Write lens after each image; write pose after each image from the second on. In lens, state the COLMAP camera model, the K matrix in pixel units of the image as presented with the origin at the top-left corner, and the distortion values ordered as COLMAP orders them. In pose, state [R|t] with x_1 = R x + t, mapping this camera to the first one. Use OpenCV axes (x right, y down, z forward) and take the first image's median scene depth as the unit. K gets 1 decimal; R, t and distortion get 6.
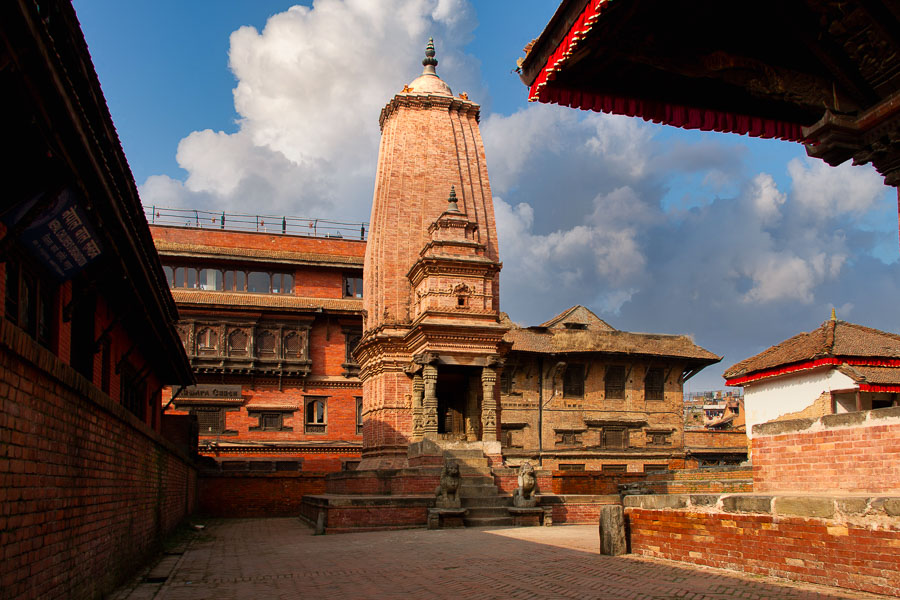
lens RADIAL K [[726.8, 0, 450.0], [0, 726.8, 300.0], [0, 0, 1]] dist [-0.001555, -0.000560]
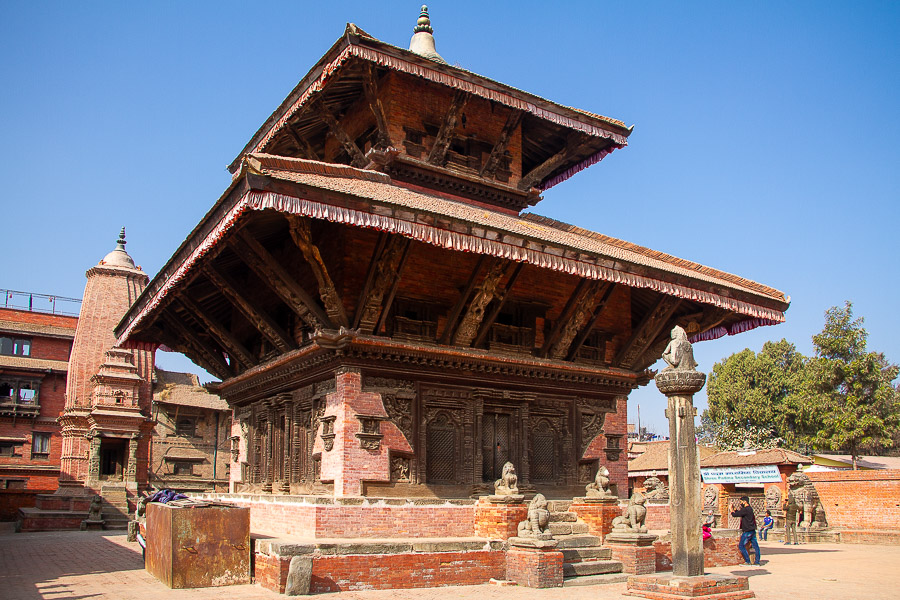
lens RADIAL K [[755.4, 0, 450.0], [0, 755.4, 300.0], [0, 0, 1]] dist [-0.080925, 0.004091]
pose [[0.960757, 0.078769, 0.265971, 0.279655], [-0.078374, 0.996850, -0.012114, -0.272622], [-0.266088, -0.009207, 0.963905, -0.887921]]
